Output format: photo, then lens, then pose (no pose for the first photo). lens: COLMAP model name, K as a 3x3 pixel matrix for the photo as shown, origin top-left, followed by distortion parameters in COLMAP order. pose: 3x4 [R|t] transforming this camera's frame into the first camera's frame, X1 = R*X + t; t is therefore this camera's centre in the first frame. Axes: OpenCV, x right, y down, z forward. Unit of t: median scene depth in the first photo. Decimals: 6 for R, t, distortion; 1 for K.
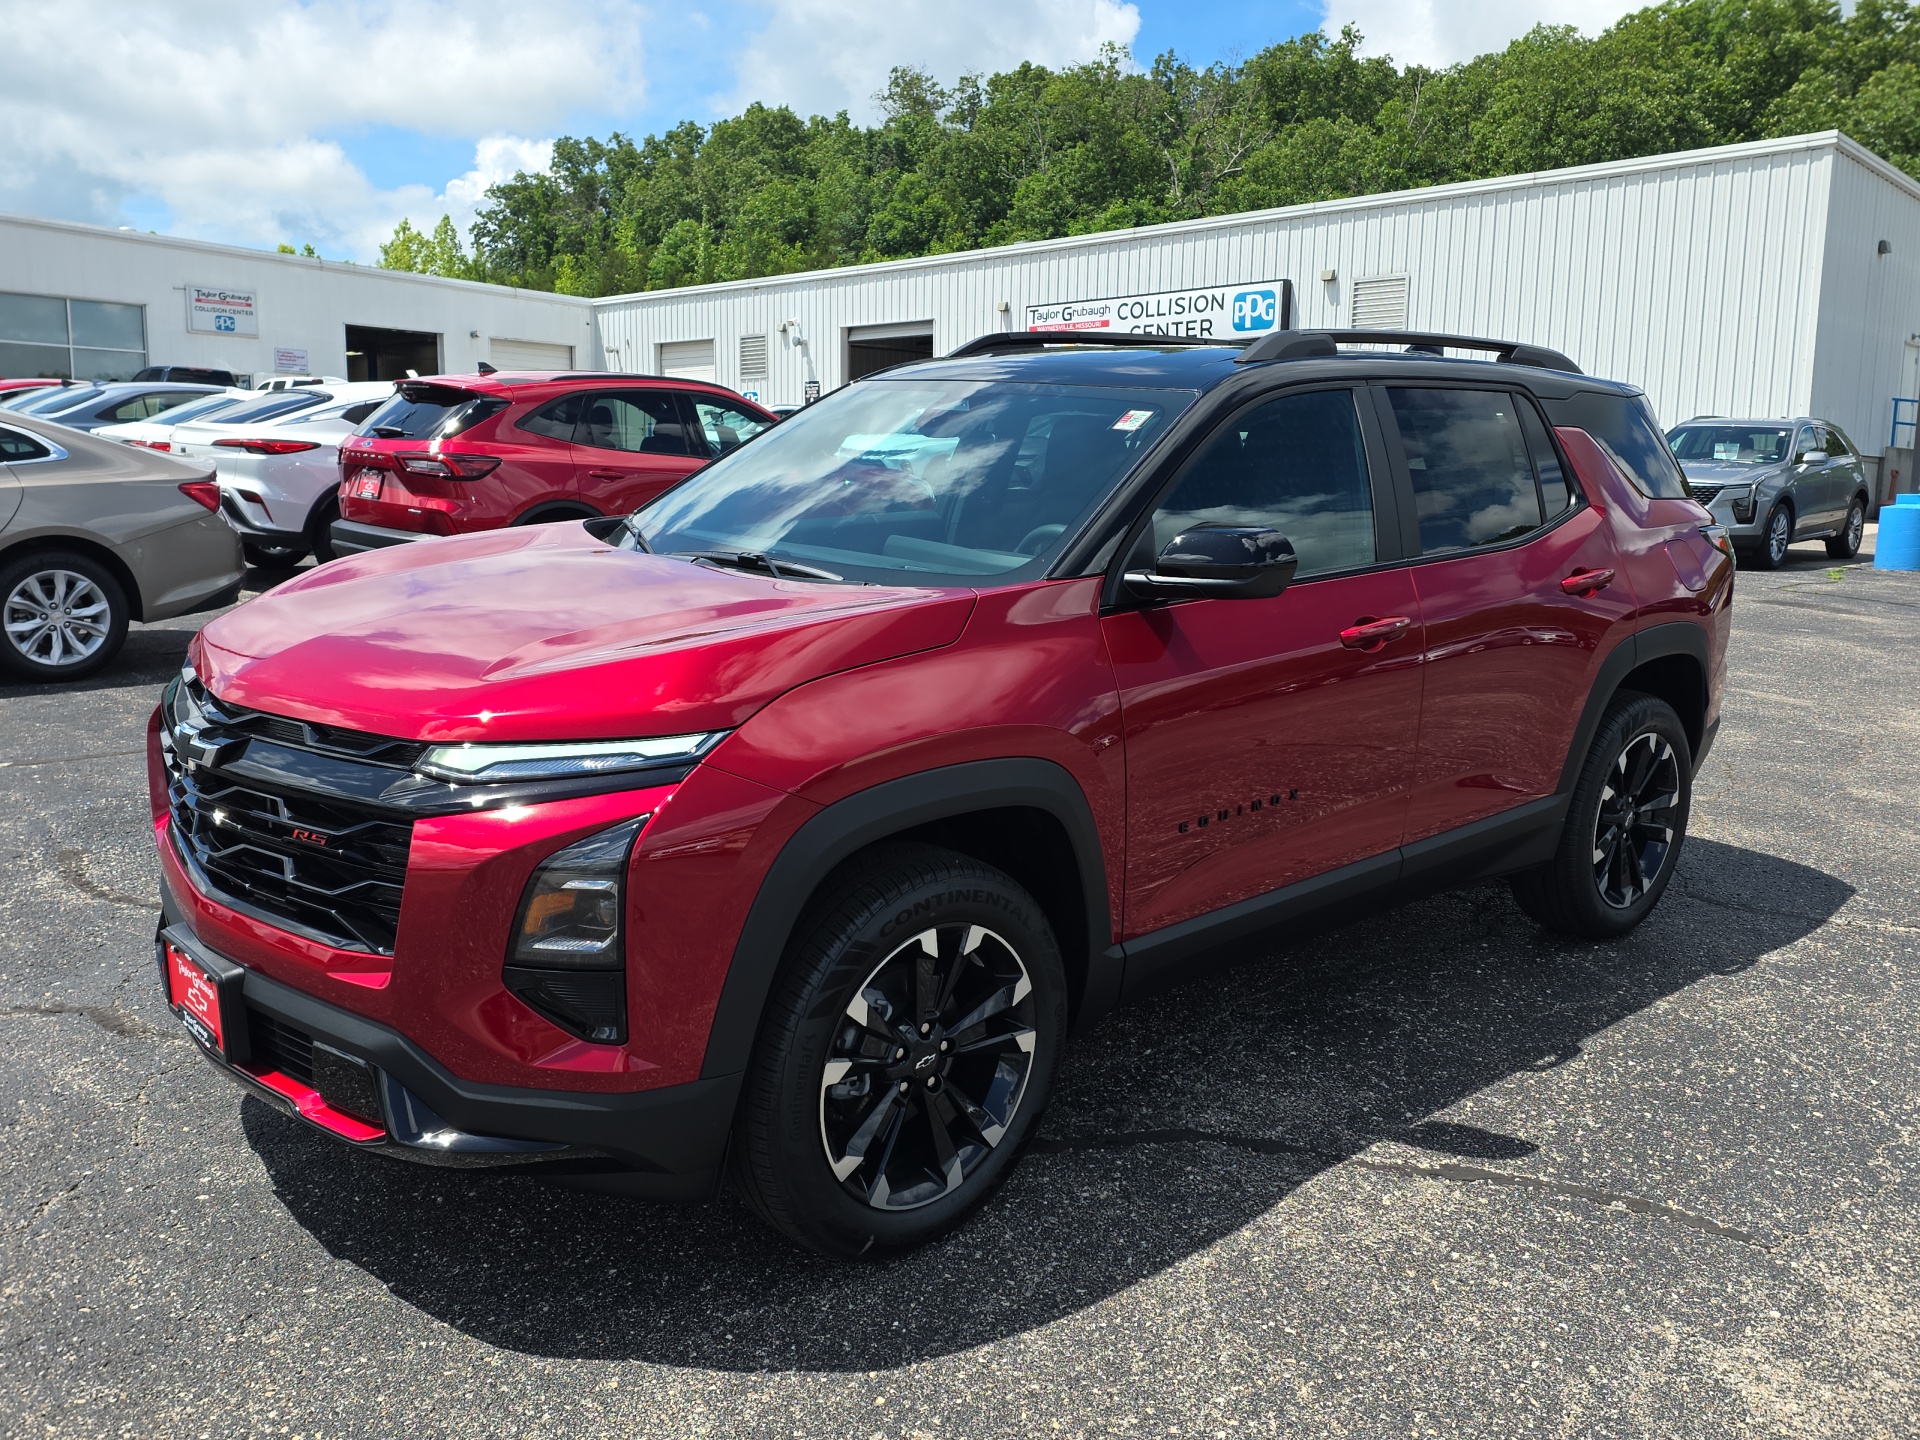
lens RADIAL K [[1592.3, 0, 956.8], [0, 1592.3, 690.1], [0, 0, 1]] dist [0.103476, -0.122217]
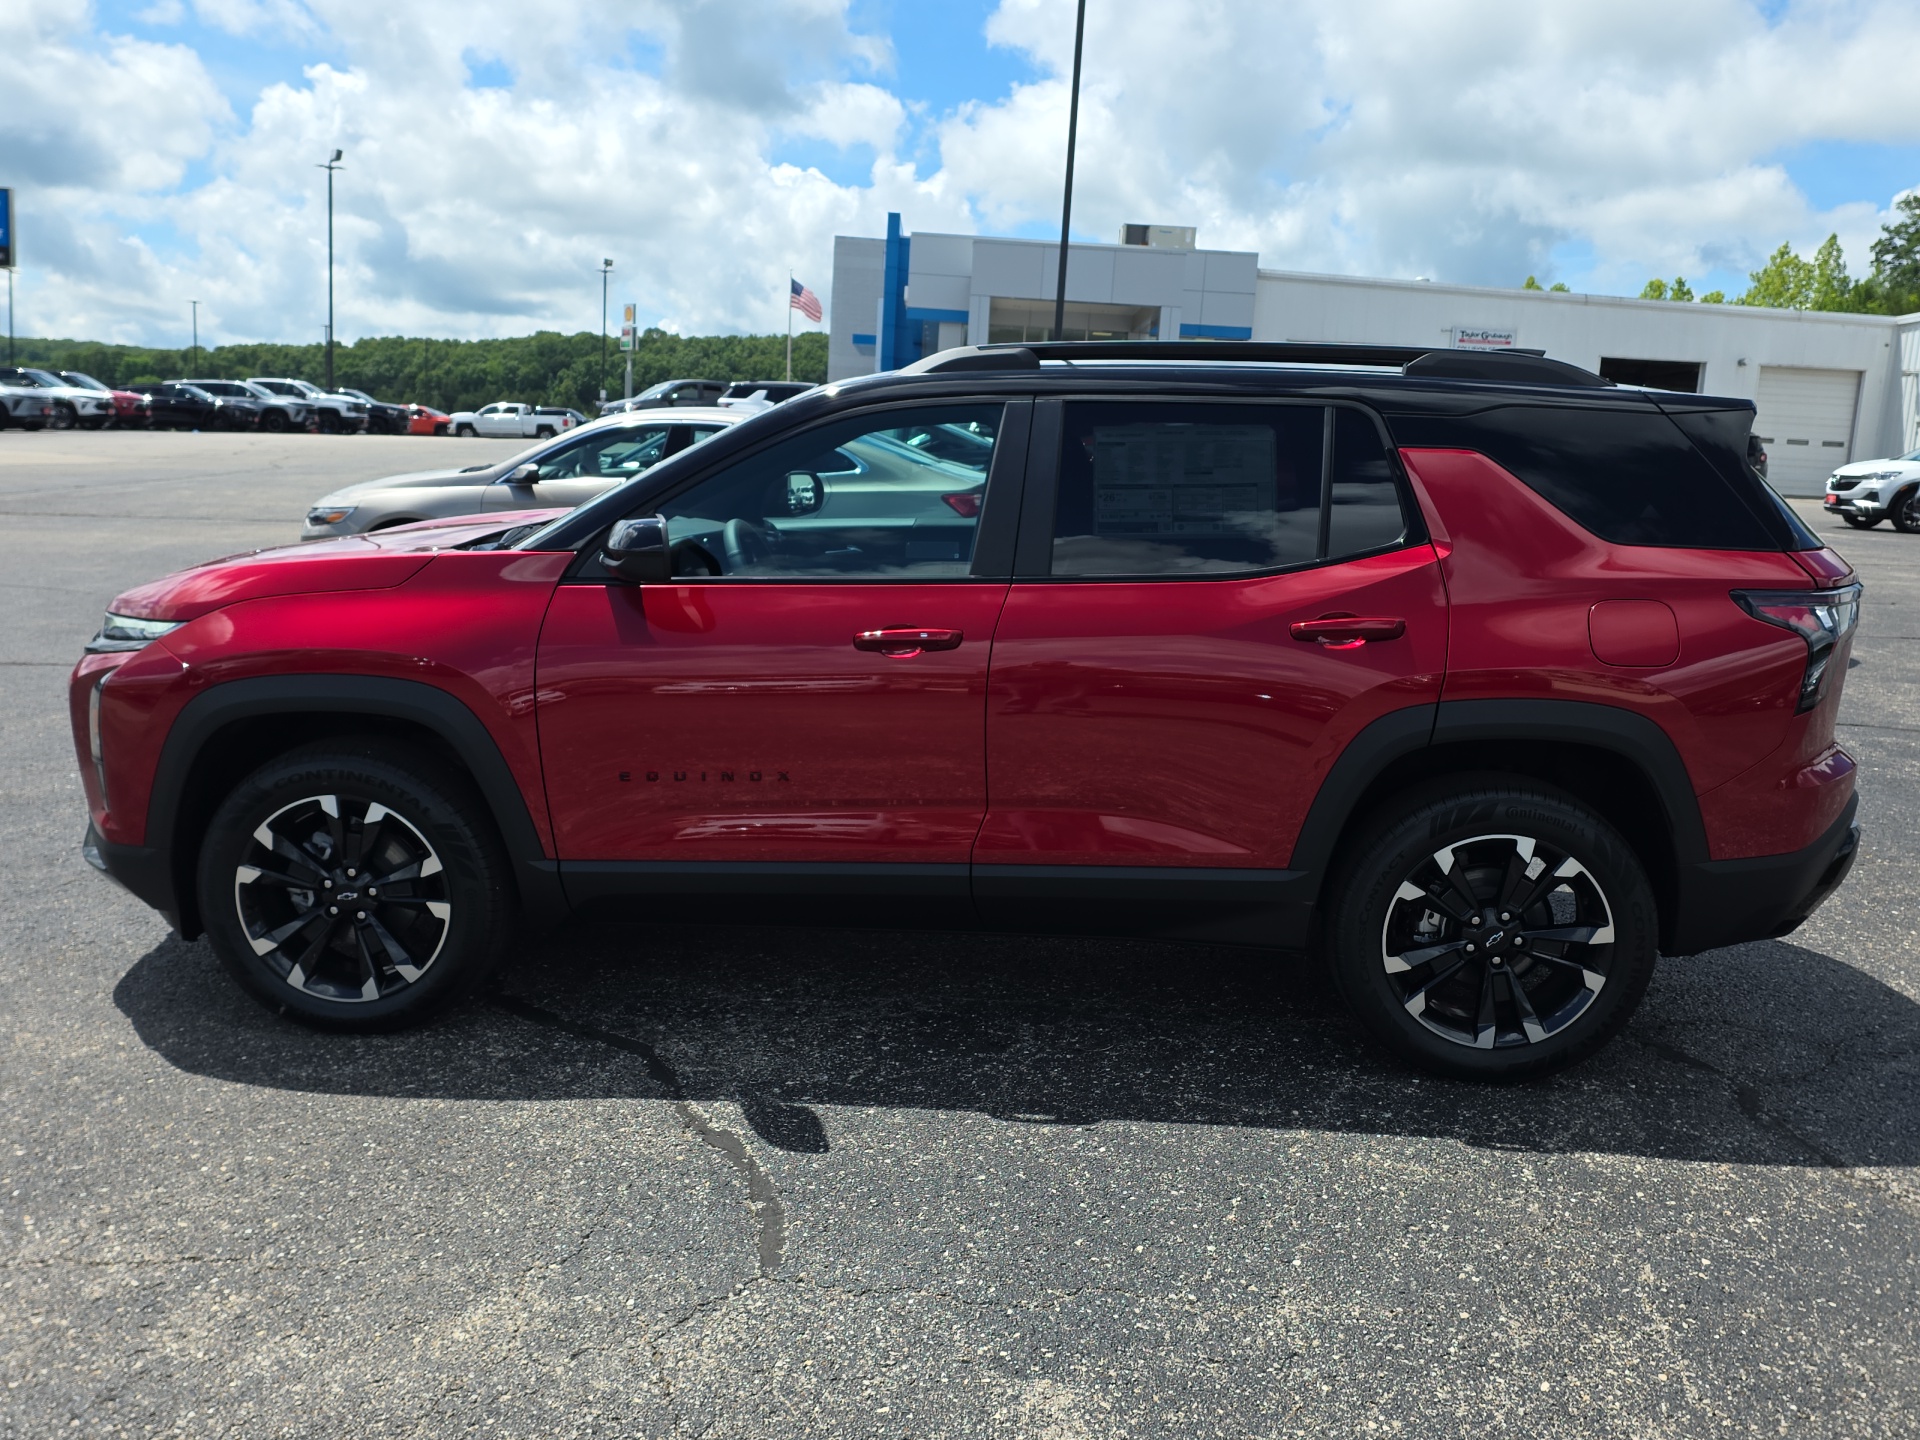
lens RADIAL K [[1592.3, 0, 956.8], [0, 1592.3, 690.1], [0, 0, 1]] dist [0.103476, -0.122217]
pose [[0.692992, 0.119867, -0.710911, 0.924165], [-0.134460, 0.990269, 0.035899, -0.042360], [0.708296, 0.070711, 0.702365, 0.283353]]
